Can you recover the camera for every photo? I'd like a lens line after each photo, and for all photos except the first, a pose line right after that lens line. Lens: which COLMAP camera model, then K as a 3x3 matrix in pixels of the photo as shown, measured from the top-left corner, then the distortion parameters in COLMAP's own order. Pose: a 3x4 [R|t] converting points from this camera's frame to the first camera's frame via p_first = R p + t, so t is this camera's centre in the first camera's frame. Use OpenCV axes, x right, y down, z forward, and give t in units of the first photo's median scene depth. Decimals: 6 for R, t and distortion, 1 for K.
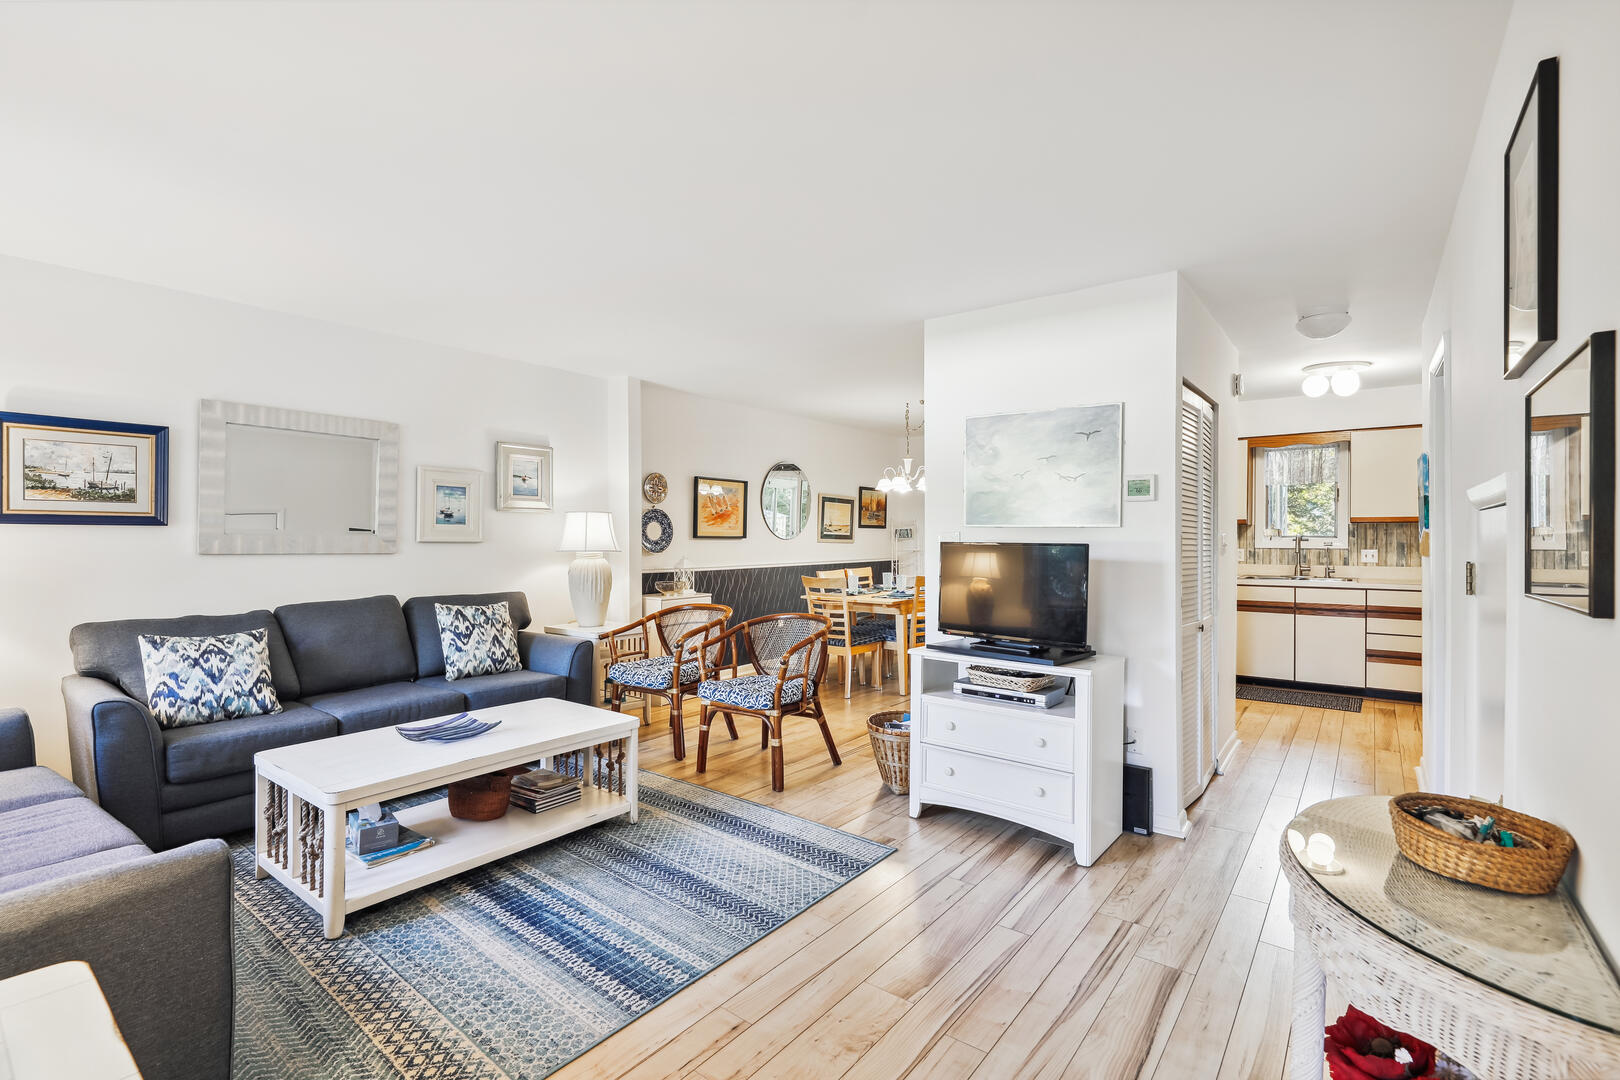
lens RADIAL K [[736.7, 0, 808.5], [0, 736.7, 541.7], [0, 0, 1]] dist [-0.001367, 0.000097]
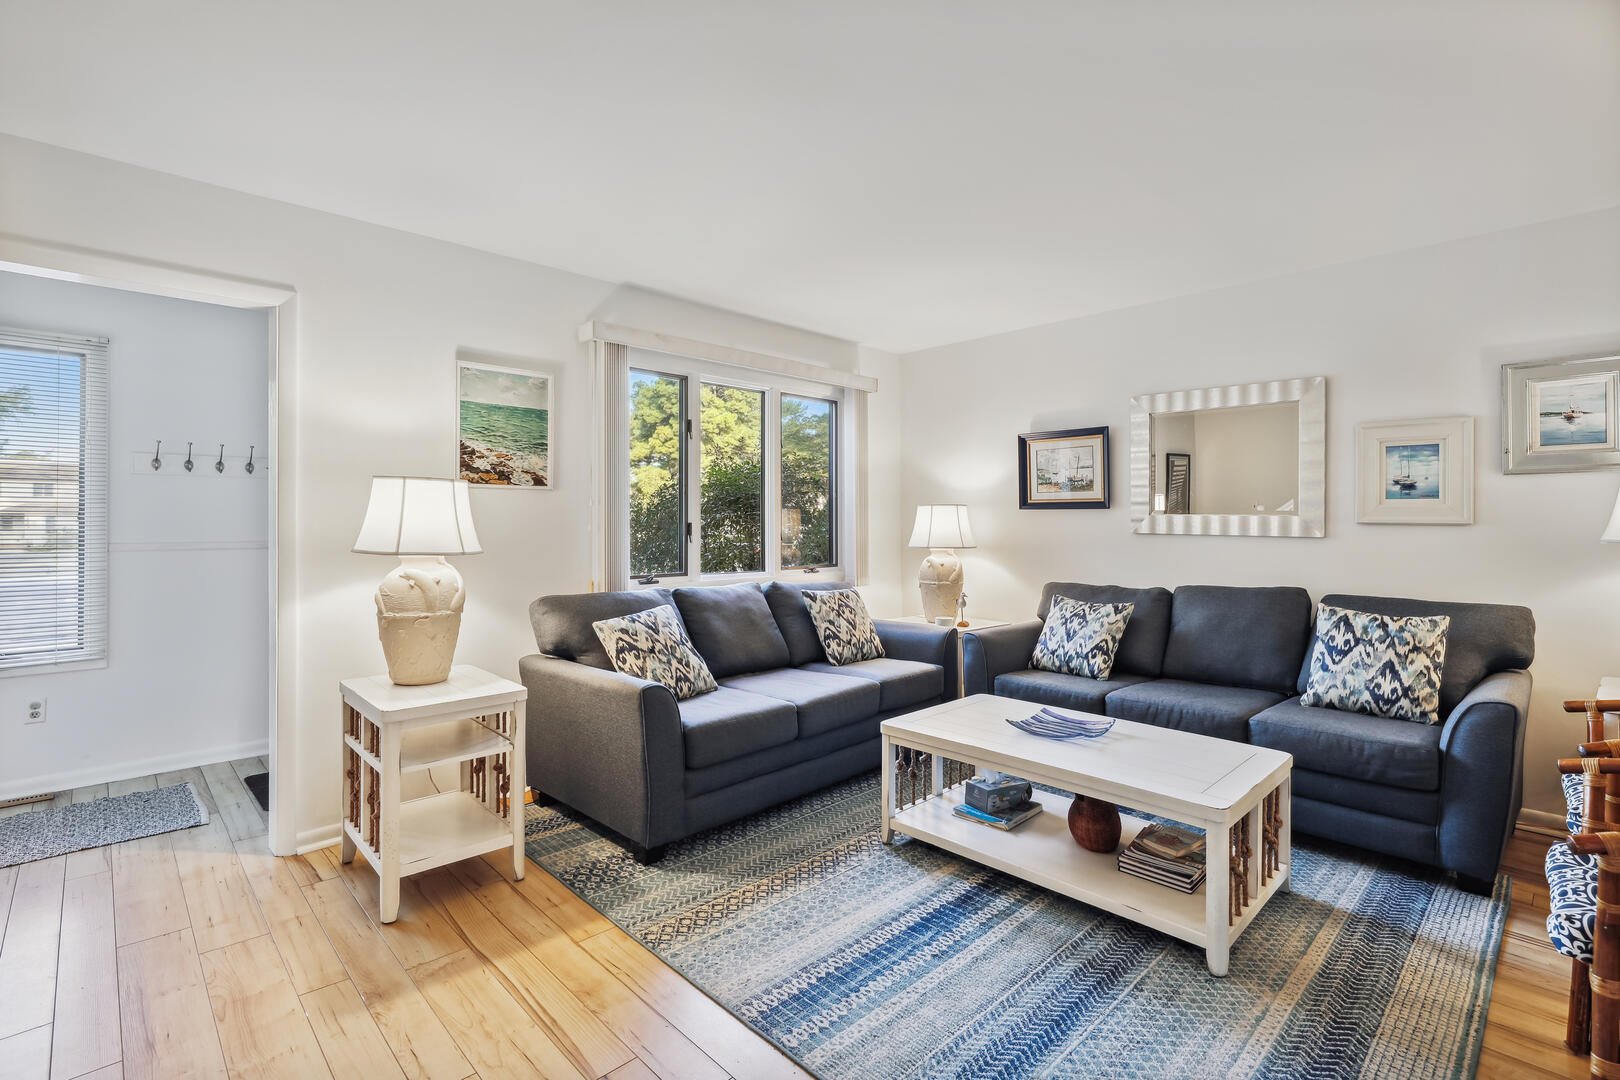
lens RADIAL K [[736.7, 0, 789.8], [0, 736.7, 515.1], [0, 0, 1]] dist [-0.001367, 0.000097]
pose [[-0.143718, -0.012156, -0.989544, 0.328204], [-0.008373, 0.999904, -0.011067, 0.005404], [0.989583, 0.006695, -0.143806, 0.559473]]
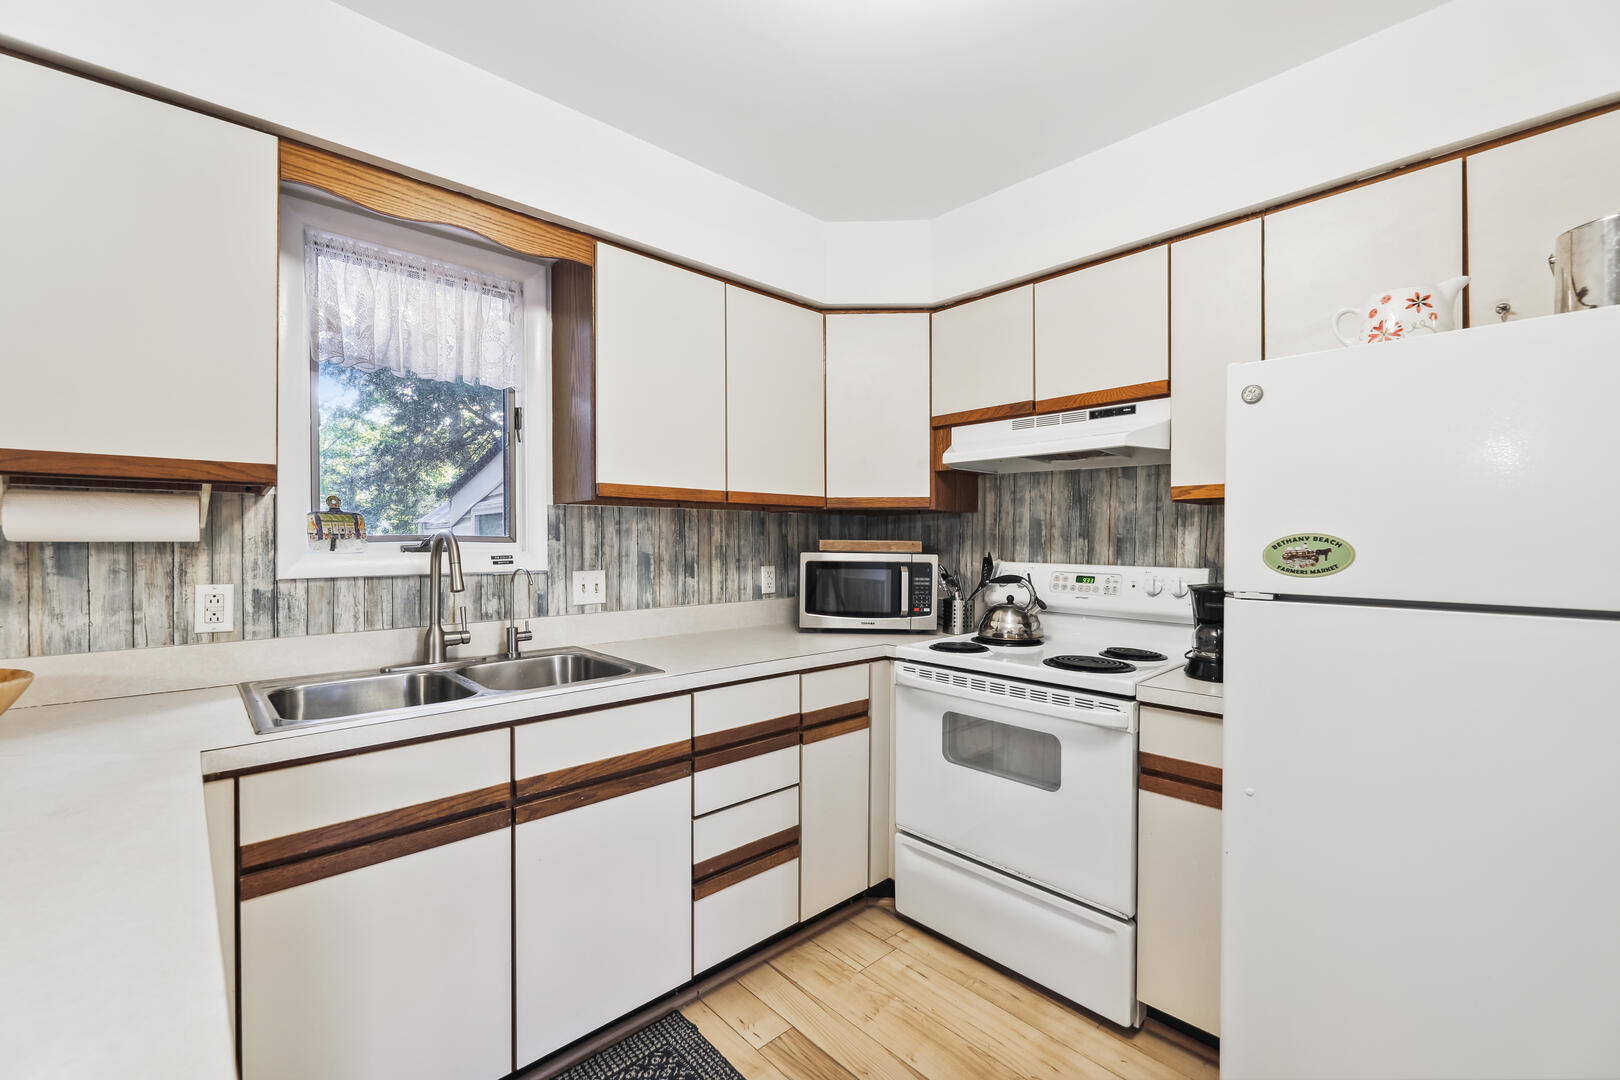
lens RADIAL K [[679.5, 0, 812.8], [0, 679.5, 546.9], [0, 0, 1]] dist [-0.001637, -0.000026]
pose [[0.160363, -0.008028, 0.987026, 0.607634], [0.008433, 0.999942, 0.006763, -0.005920], [-0.987022, 0.007239, 0.160421, 1.193158]]
